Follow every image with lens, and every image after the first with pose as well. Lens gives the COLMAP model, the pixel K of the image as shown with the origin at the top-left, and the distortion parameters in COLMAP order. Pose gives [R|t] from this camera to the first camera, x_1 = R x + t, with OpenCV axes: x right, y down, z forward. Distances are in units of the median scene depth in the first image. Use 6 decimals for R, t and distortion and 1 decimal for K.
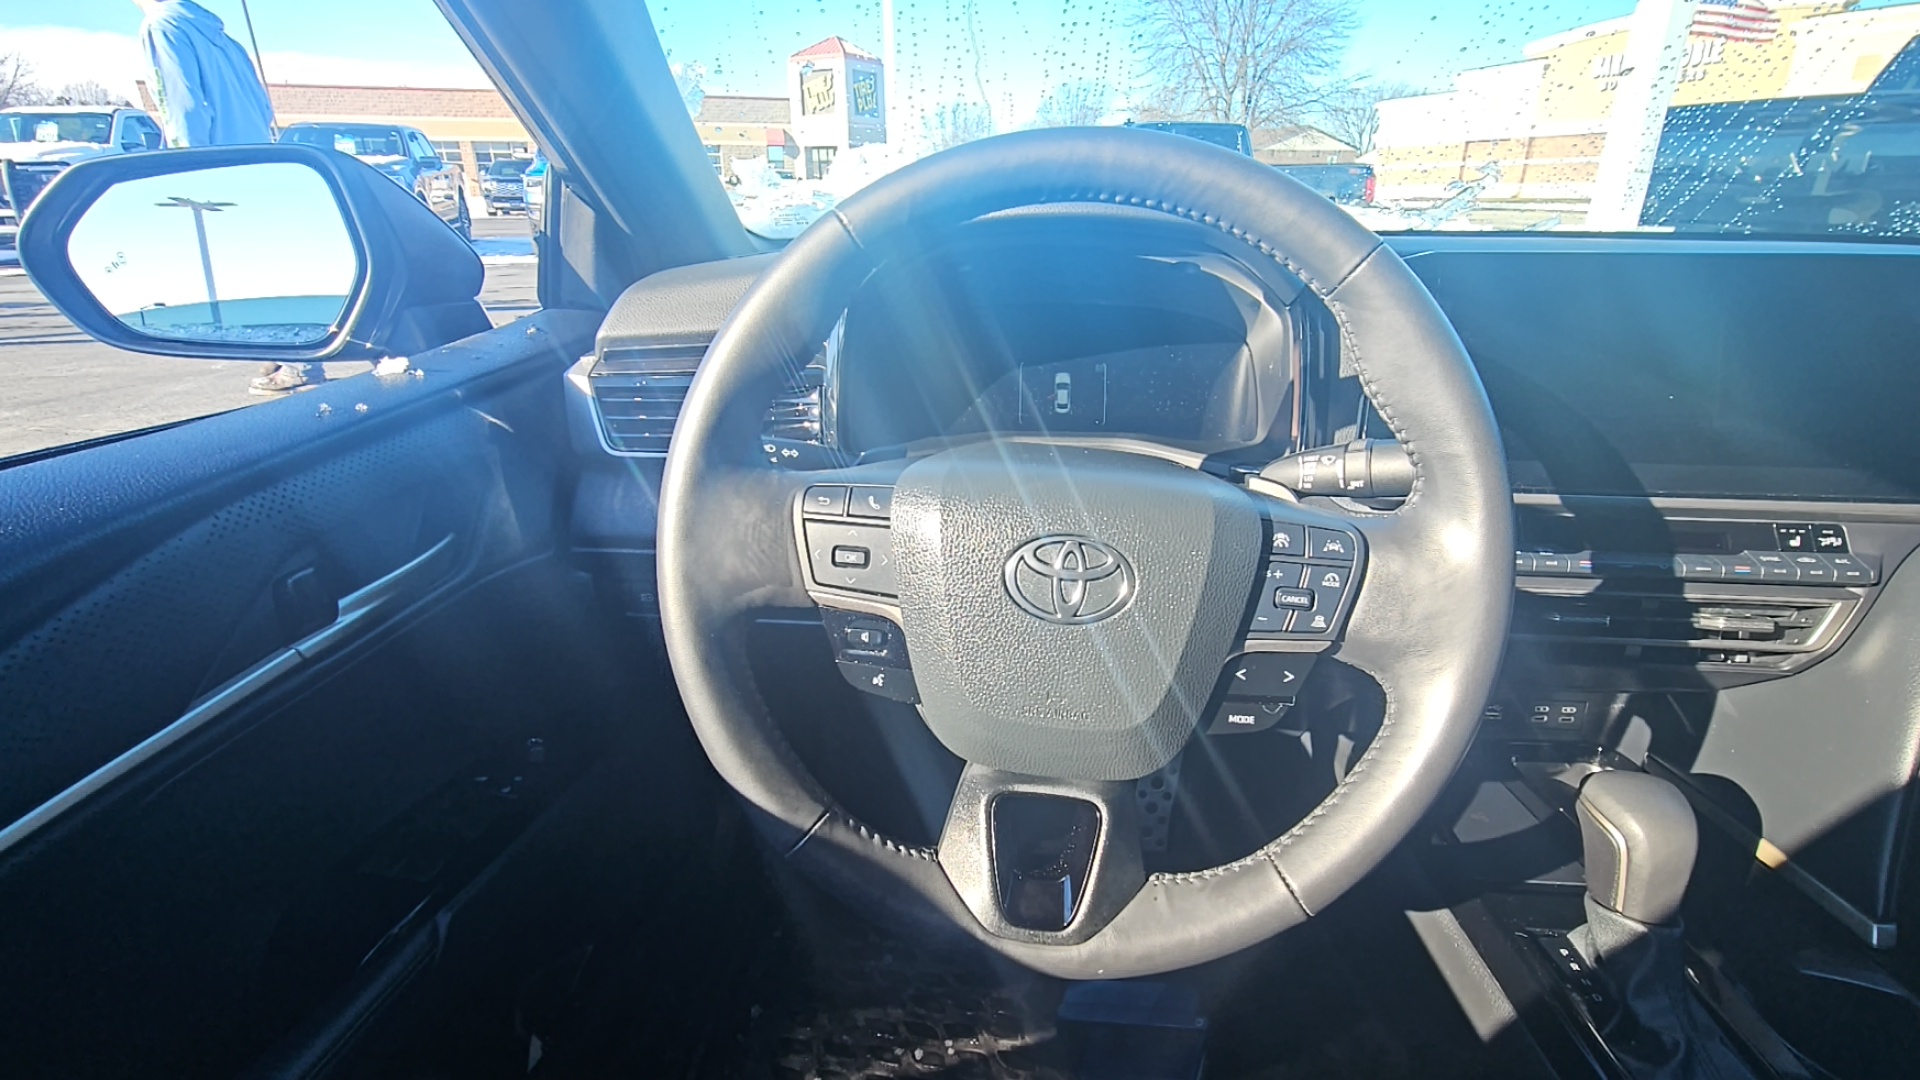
lens RADIAL K [[877.6, 0, 978.2], [0, 877.6, 547.1], [0, 0, 1]] dist [0.005272, -0.004910]
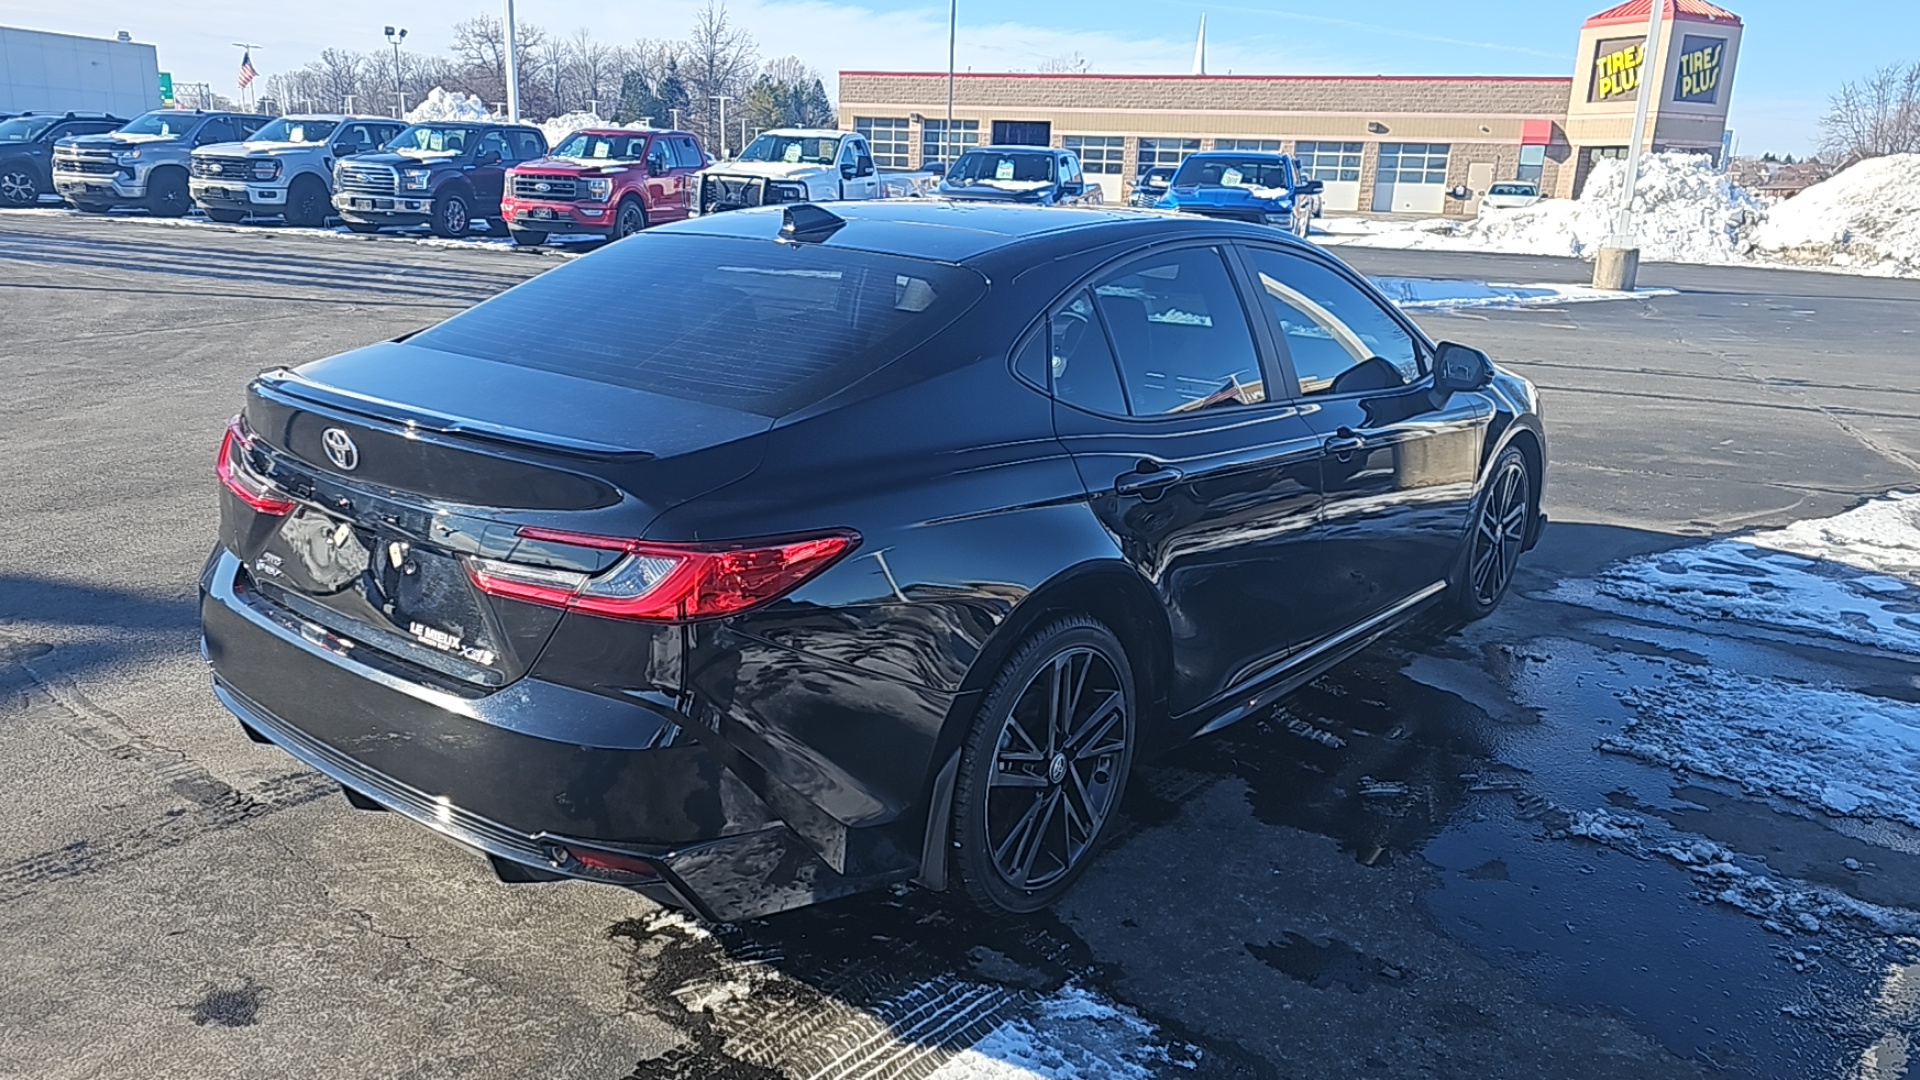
lens RADIAL K [[1369.7, 0, 959.6], [0, 1369.7, 536.4], [0, 0, 1]] dist [0.067907, -0.053153]
pose [[0.817769, 0.173753, -0.548693, 2.984708], [-0.249118, 0.966269, -0.065299, 1.167832], [0.518839, 0.190088, 0.833470, -4.476502]]
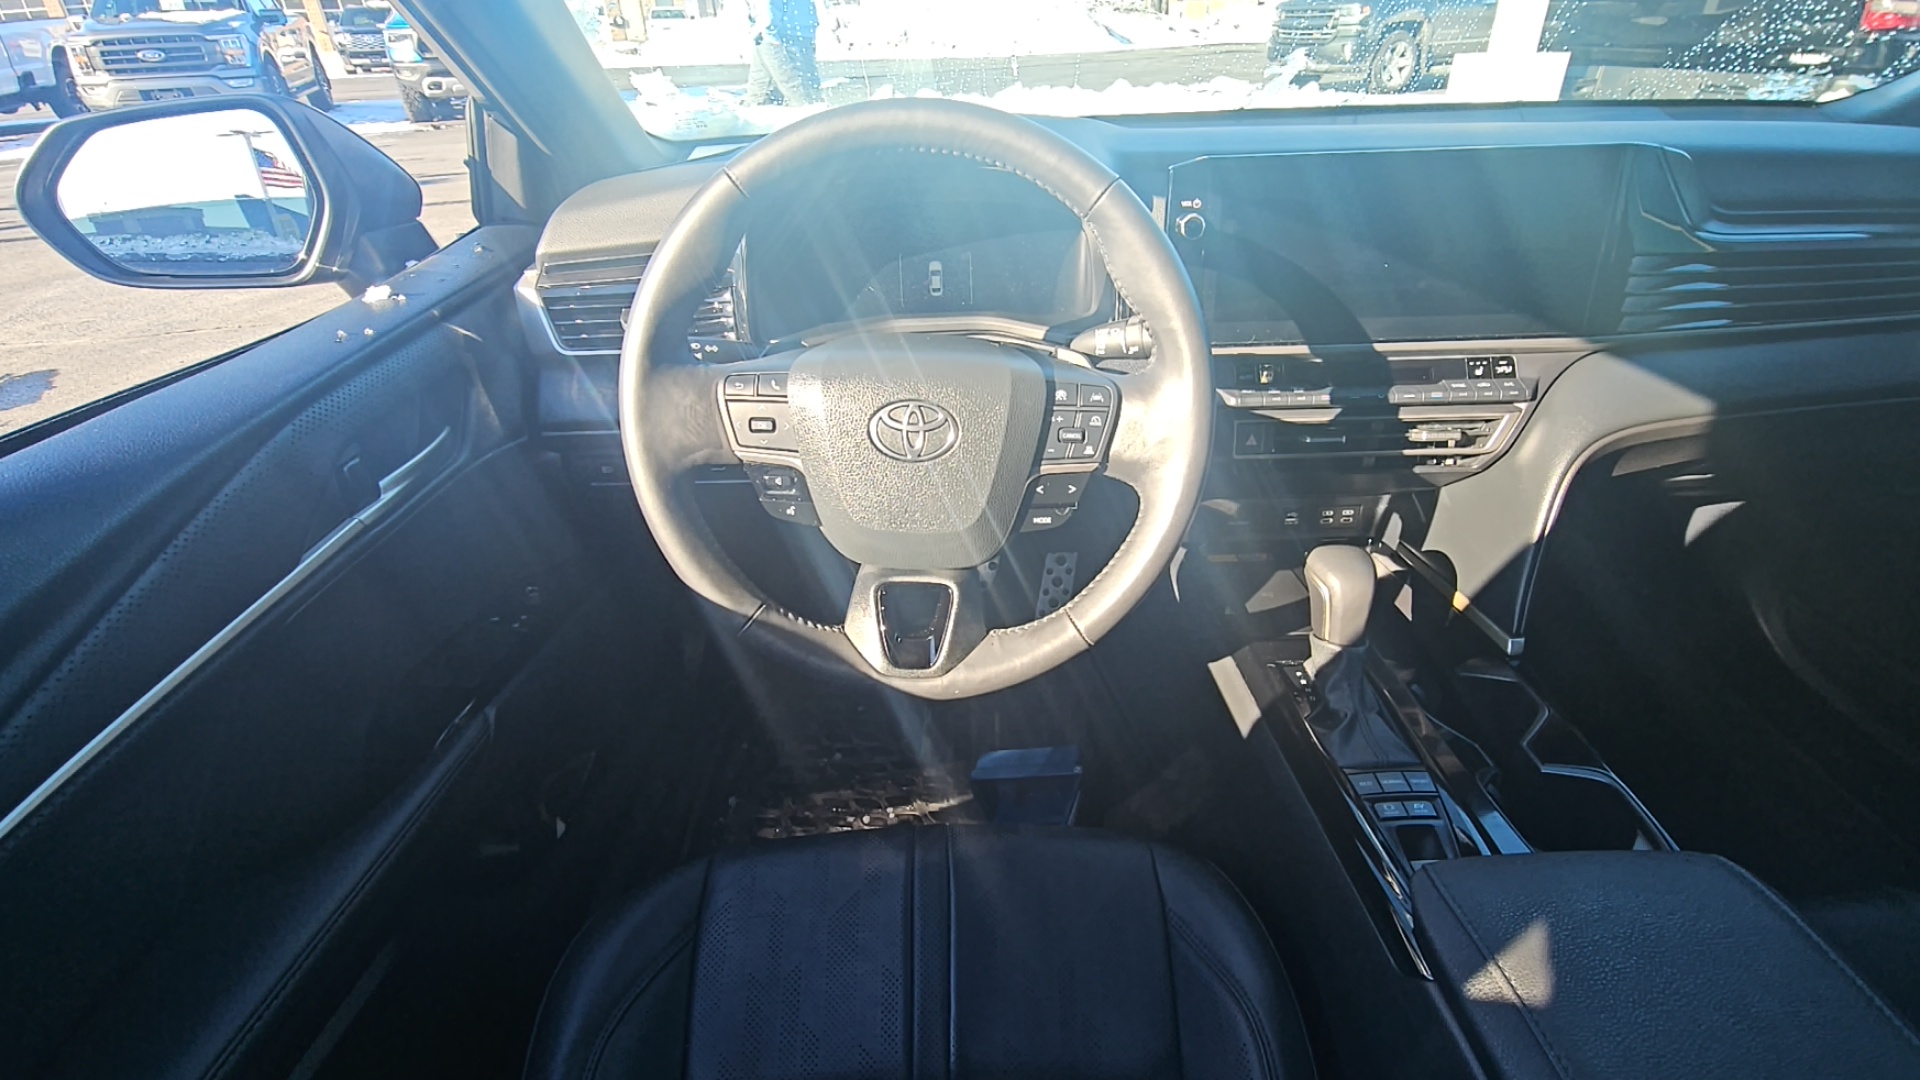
lens RADIAL K [[877.6, 0, 979.0], [0, 877.6, 545.6], [0, 0, 1]] dist [0.005272, -0.004910]
pose [[0.995784, -0.069804, 0.059509, 0.073225], [0.059903, 0.986187, 0.154422, 0.003487], [-0.069466, -0.150206, 0.986211, -0.314091]]
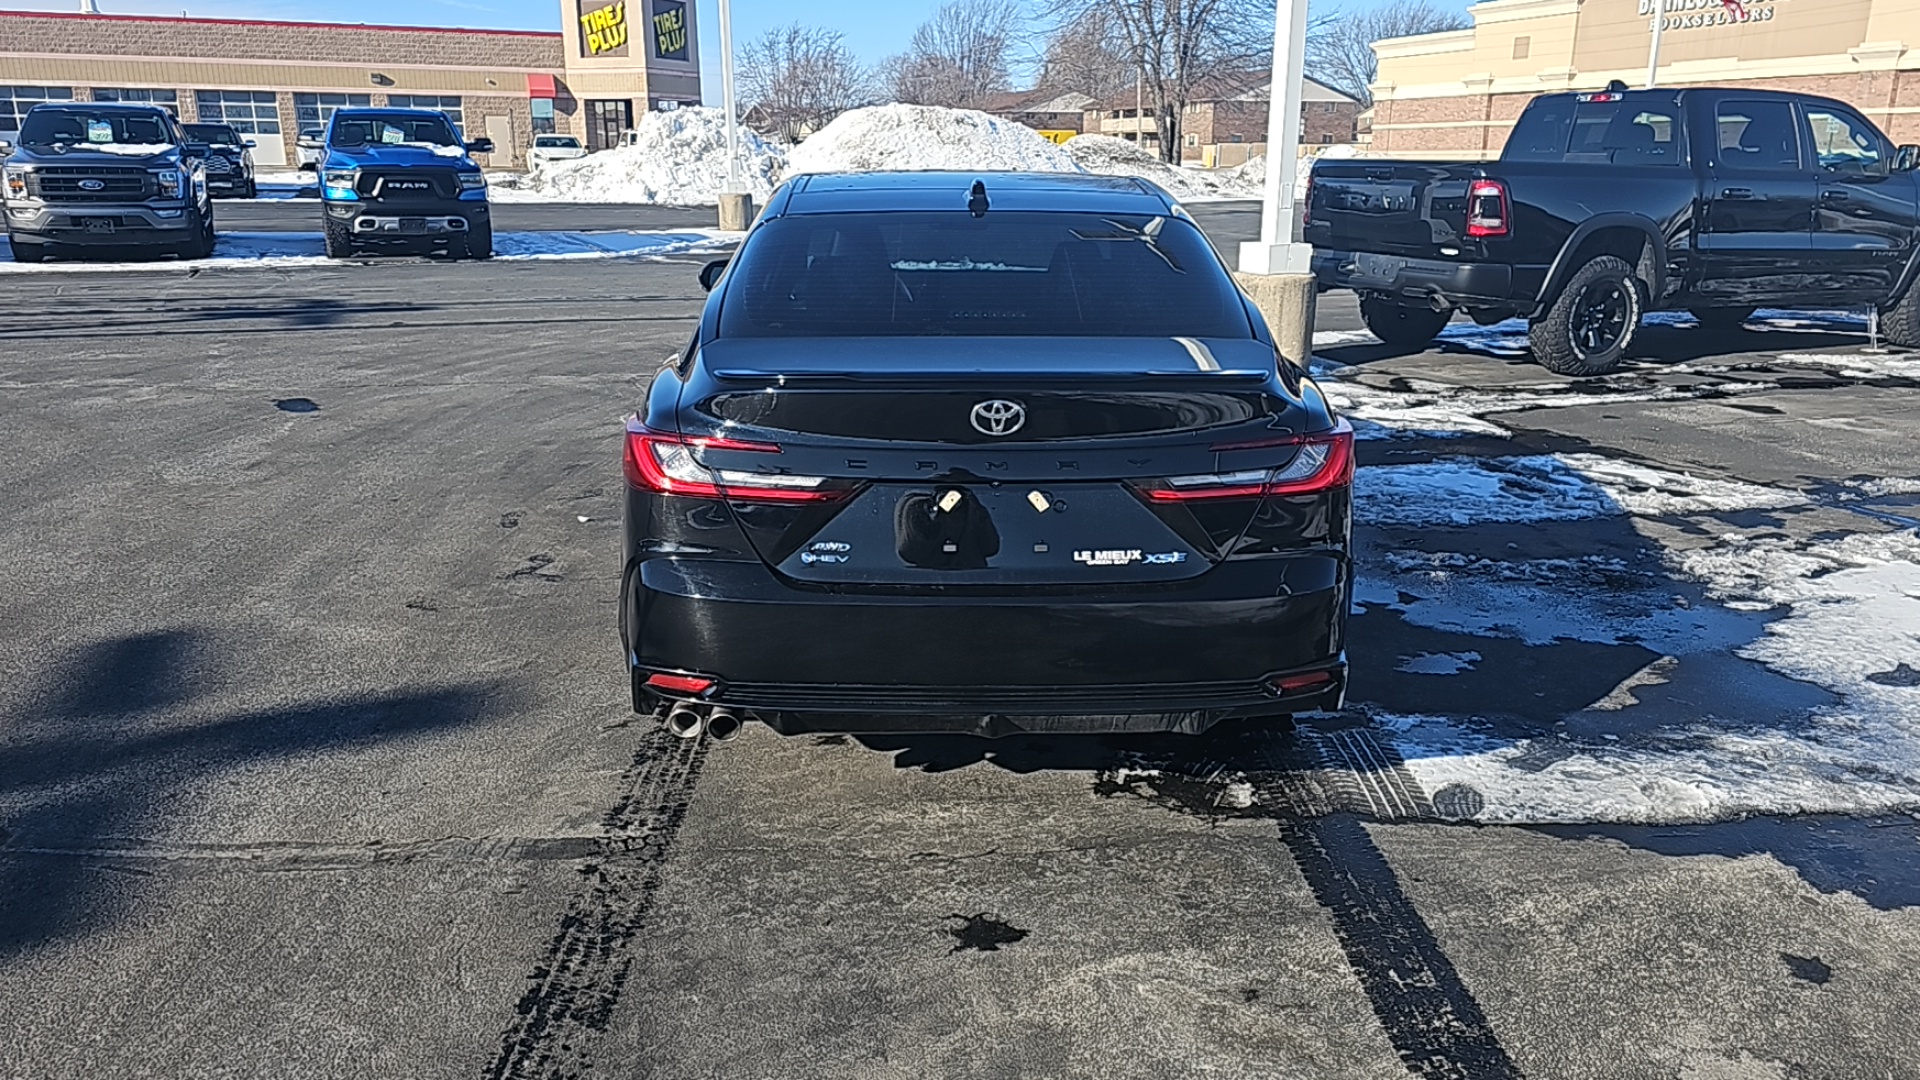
lens RADIAL K [[1369.7, 0, 956.5], [0, 1369.7, 538.5], [0, 0, 1]] dist [0.067907, -0.053153]
pose [[0.996014, -0.022013, 0.086442, -0.101401], [0.031352, 0.993632, -0.108221, 1.760102], [-0.083509, 0.110499, 0.990362, -5.928908]]
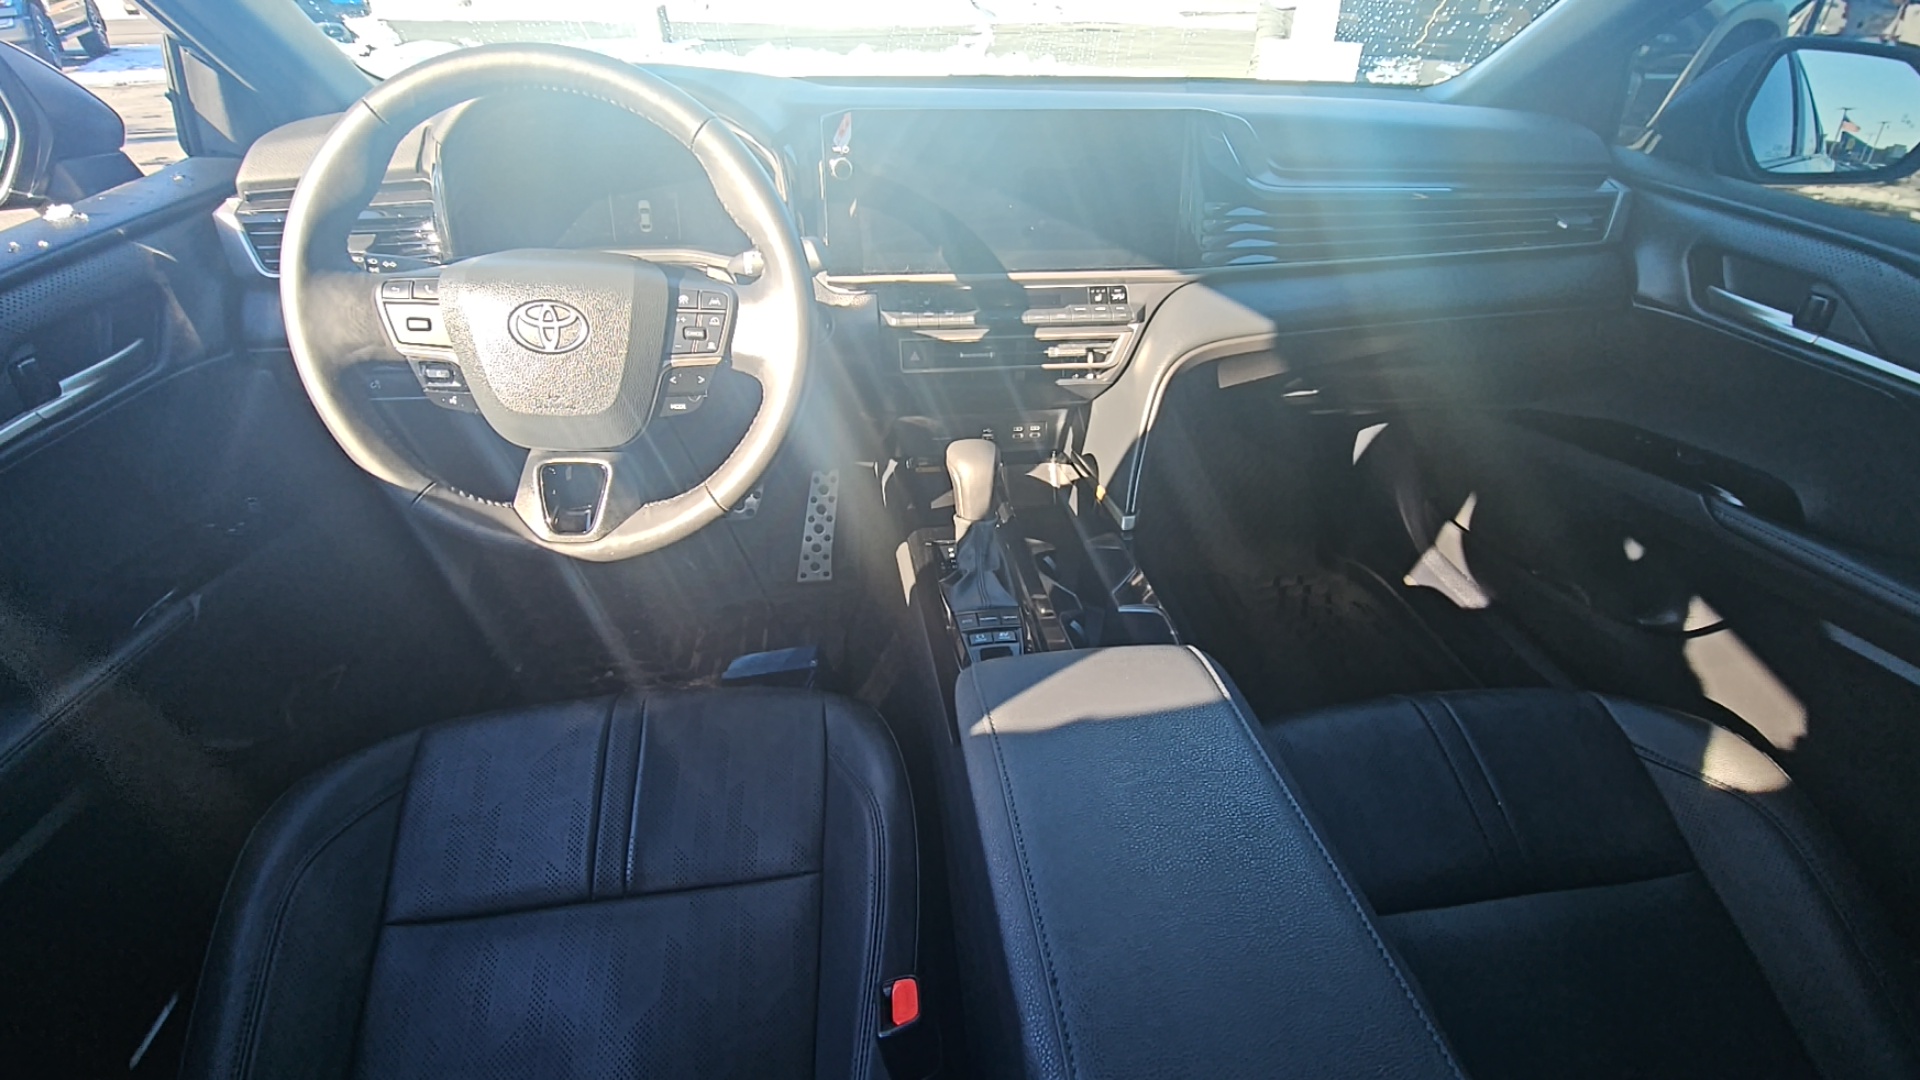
lens RADIAL K [[877.6, 0, 976.7], [0, 877.6, 544.4], [0, 0, 1]] dist [0.005272, -0.004910]
pose [[0.977864, -0.101451, 0.183001, 0.374230], [0.066952, 0.980322, 0.185704, 0.126181], [-0.198239, -0.169341, 0.965414, -0.604599]]
